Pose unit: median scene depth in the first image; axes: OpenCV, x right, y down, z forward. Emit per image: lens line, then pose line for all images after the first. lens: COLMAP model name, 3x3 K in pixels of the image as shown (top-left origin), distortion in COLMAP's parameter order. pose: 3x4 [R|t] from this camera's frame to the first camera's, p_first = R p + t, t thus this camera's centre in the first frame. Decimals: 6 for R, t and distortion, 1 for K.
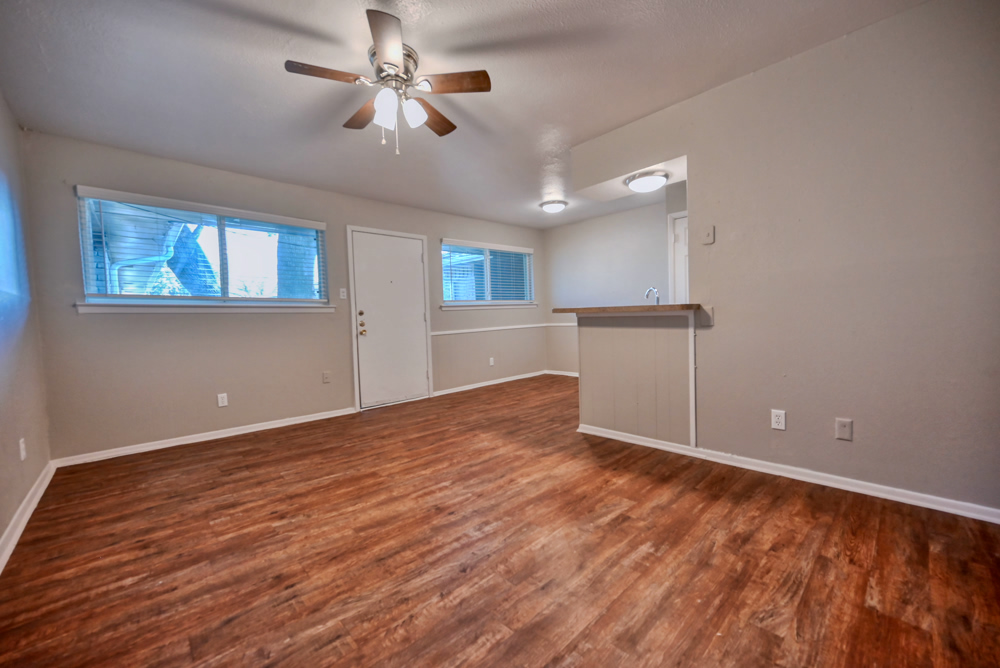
lens RADIAL K [[396.8, 0, 499.3], [0, 396.8, 336.6], [0, 0, 1]] dist [-0.003029, -0.000373]
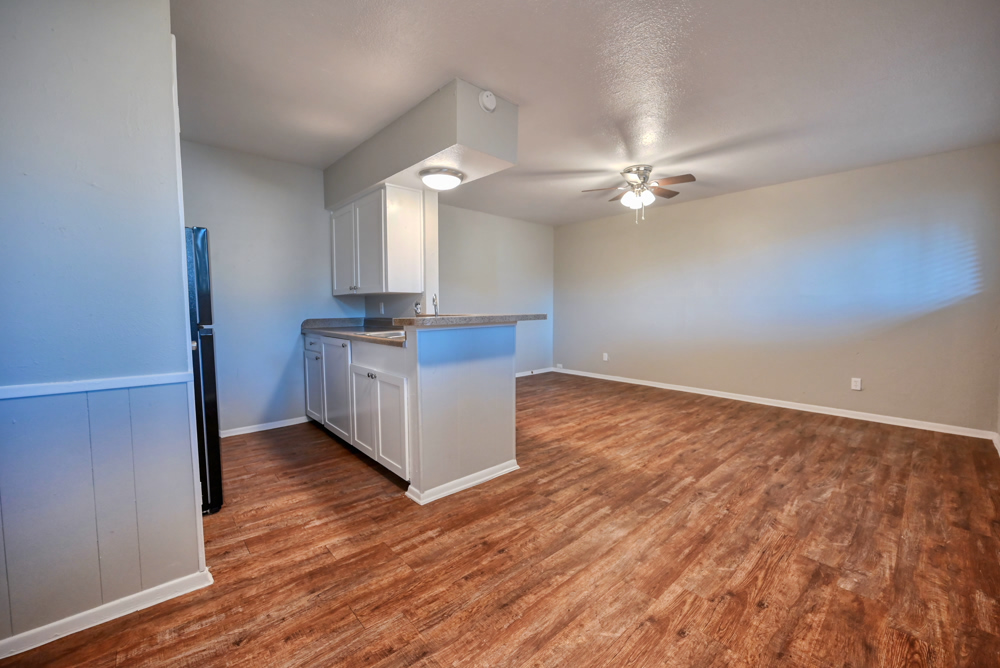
lens RADIAL K [[396.8, 0, 498.9], [0, 396.8, 335.9], [0, 0, 1]] dist [-0.003029, -0.000373]
pose [[-0.999251, 0.032020, 0.021725, 0.254827], [0.034389, 0.992269, 0.119246, -0.147341], [-0.017739, 0.119903, -0.992627, 2.136720]]
